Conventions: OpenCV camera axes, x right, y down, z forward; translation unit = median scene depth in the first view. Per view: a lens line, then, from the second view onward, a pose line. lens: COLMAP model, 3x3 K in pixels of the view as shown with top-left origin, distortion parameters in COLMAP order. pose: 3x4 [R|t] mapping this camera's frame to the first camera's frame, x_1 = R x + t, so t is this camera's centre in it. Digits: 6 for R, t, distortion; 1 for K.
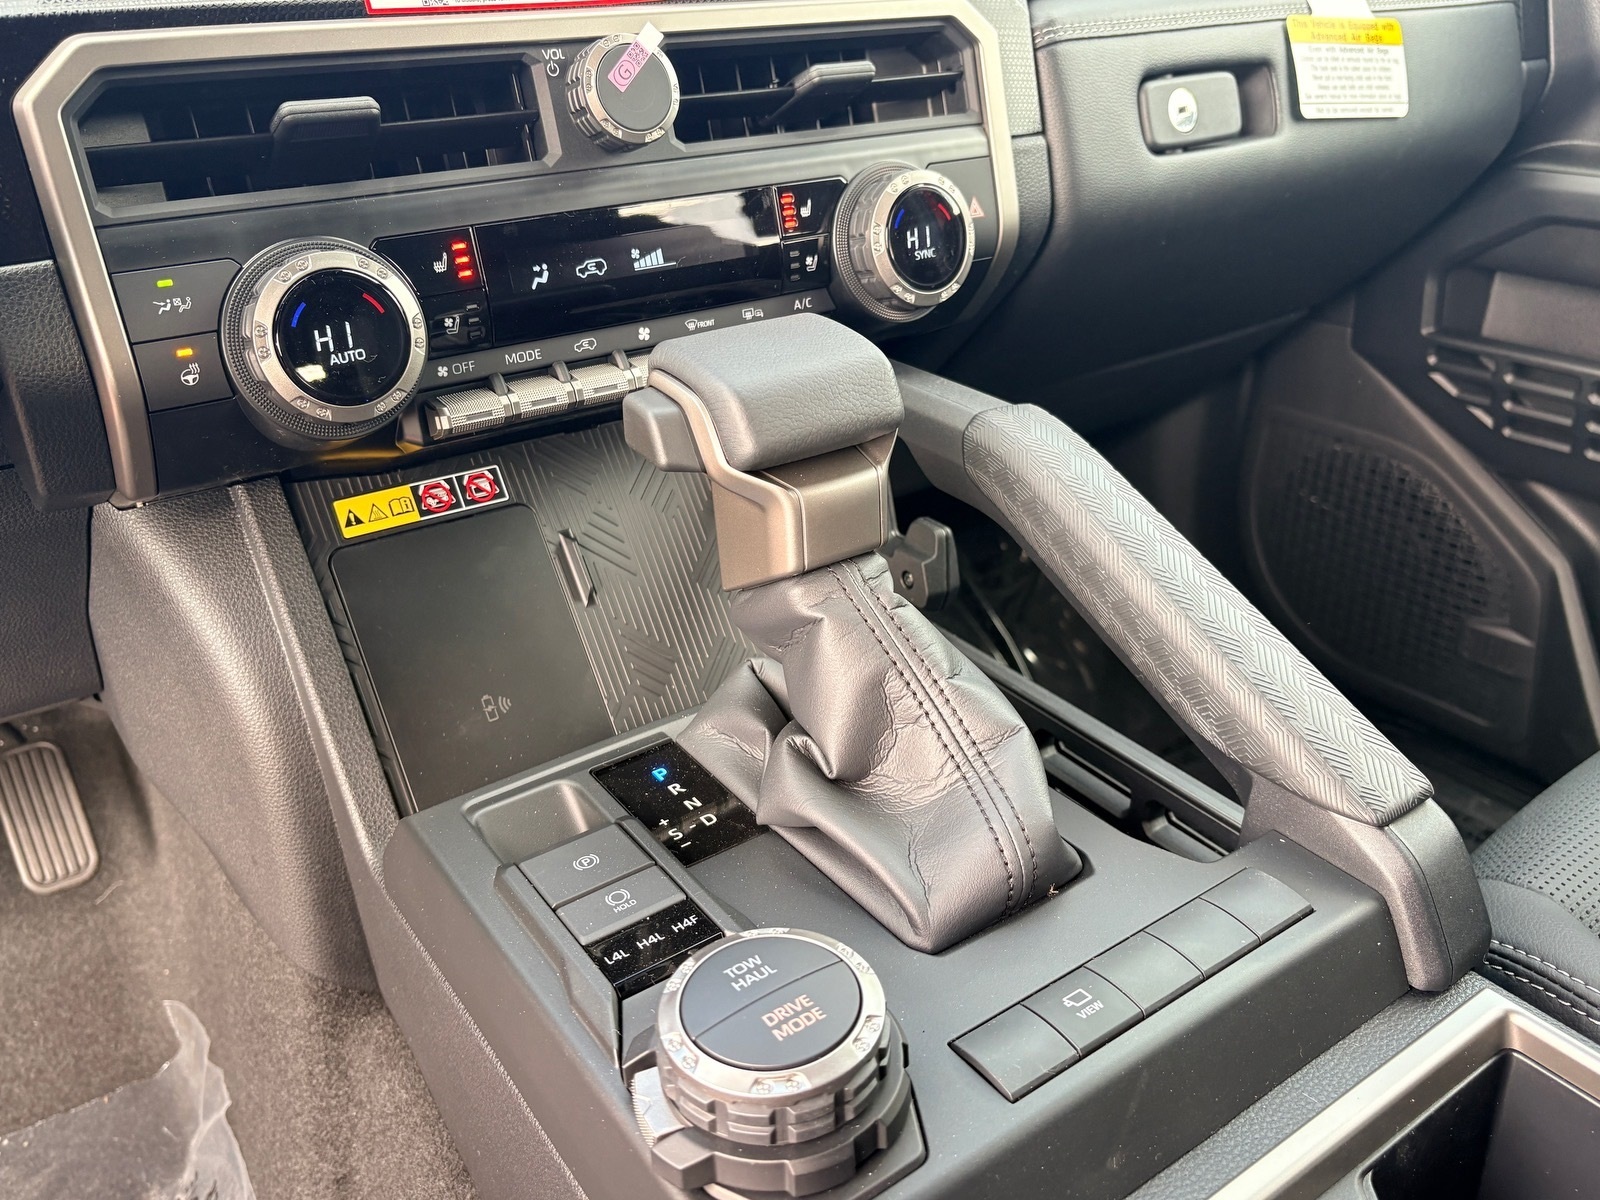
lens RADIAL K [[1276.3, 0, 805.3], [0, 1276.3, 606.6], [0, 0, 1]] dist [0.015115, 0.005484]
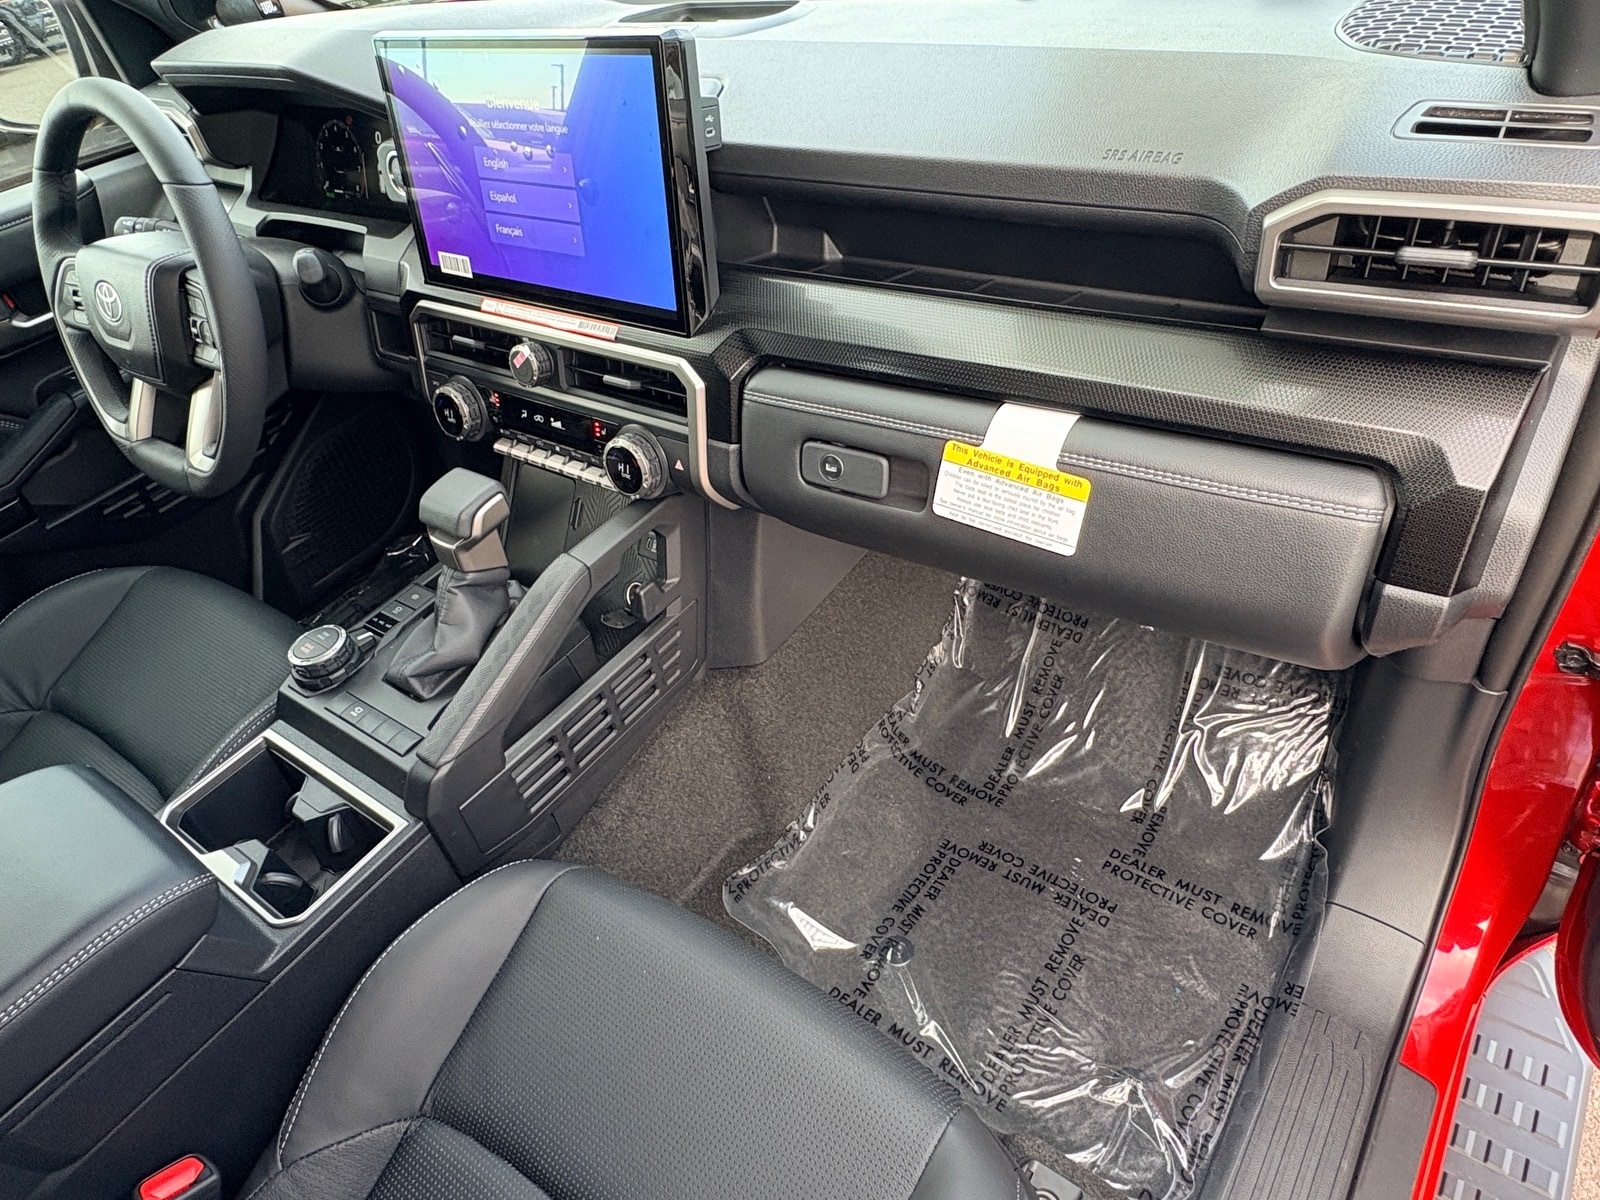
lens RADIAL K [[1016.3, 0, 775.4], [0, 1016.3, 588.0], [0, 0, 1]] dist [0.005848, 0.002352]
pose [[0.325587, 0.589725, -0.739066, 1.542346], [-0.291588, 0.806184, 0.514824, -1.080695], [0.899427, 0.047883, 0.434439, 0.529878]]
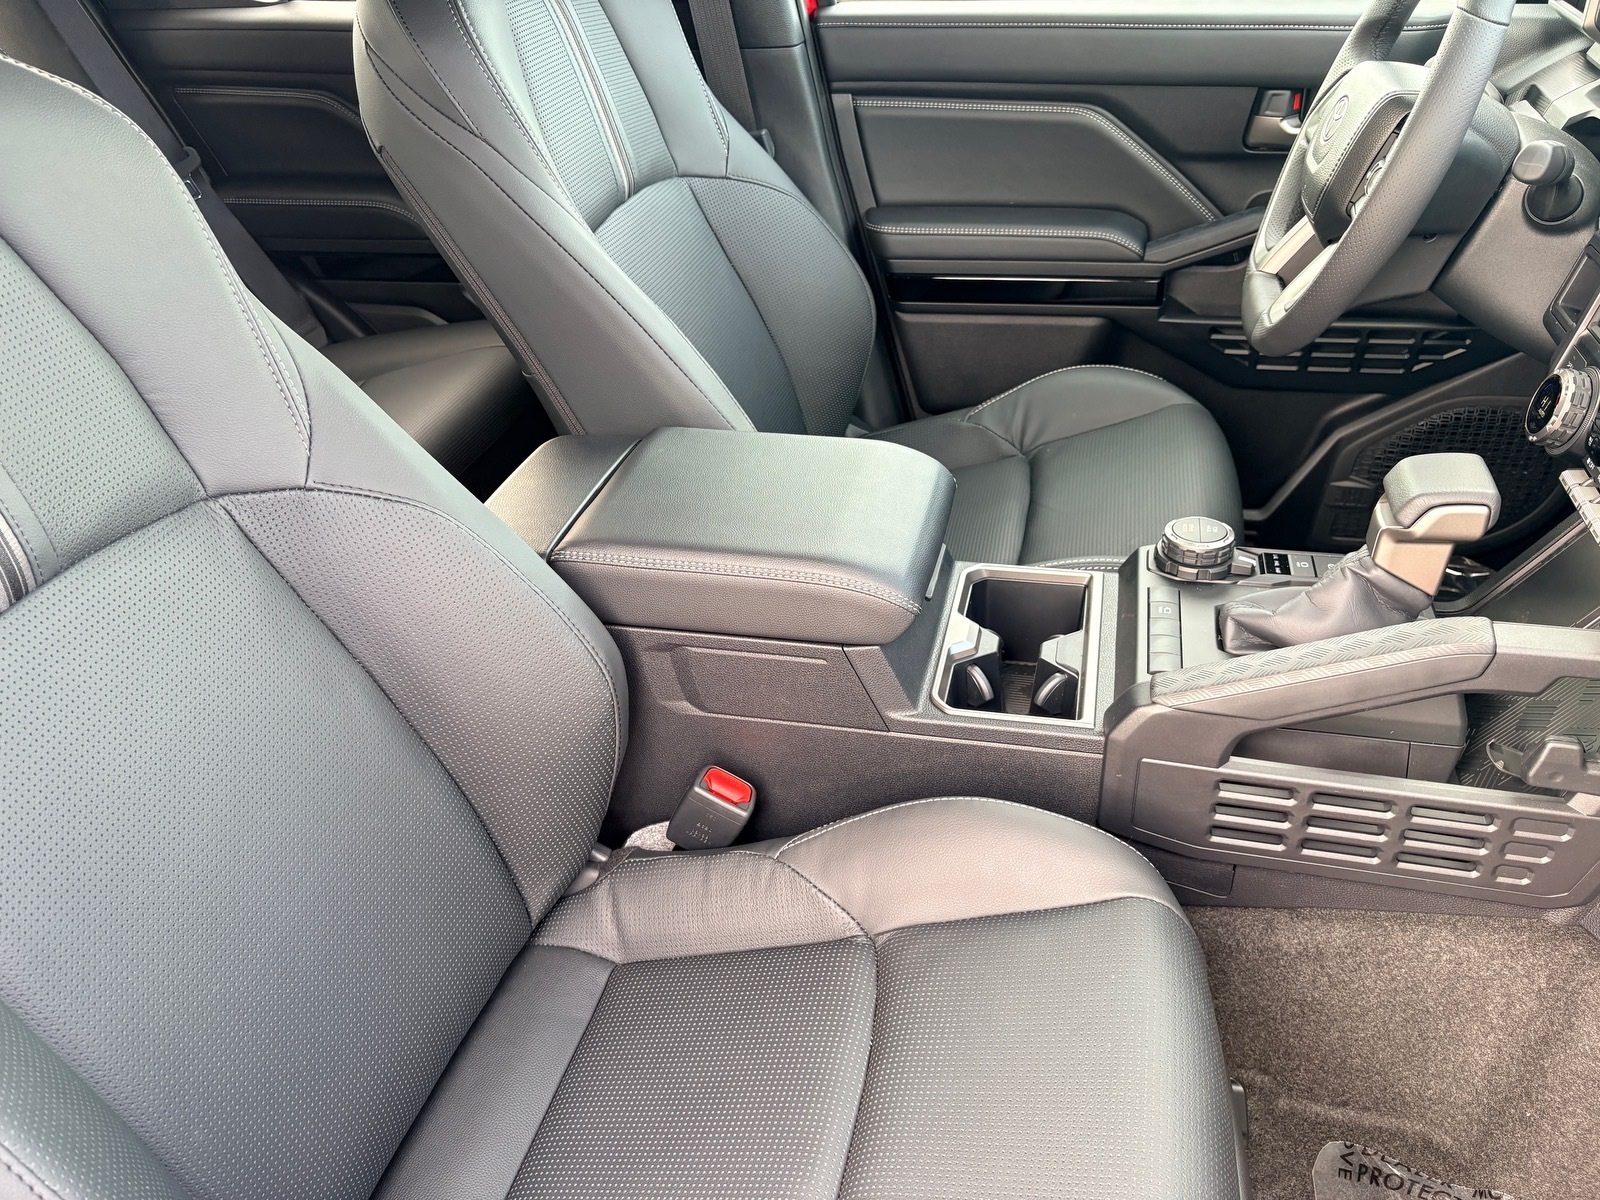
lens RADIAL K [[1238.3, 0, 800.5], [0, 1238.3, 602.7], [0, 0, 1]] dist [0.028396, -0.014548]
pose [[-0.736377, 0.417616, -0.532302, 1.518704], [-0.242851, 0.571181, 0.784076, -1.123794], [0.631484, 0.706646, -0.319186, 0.892697]]
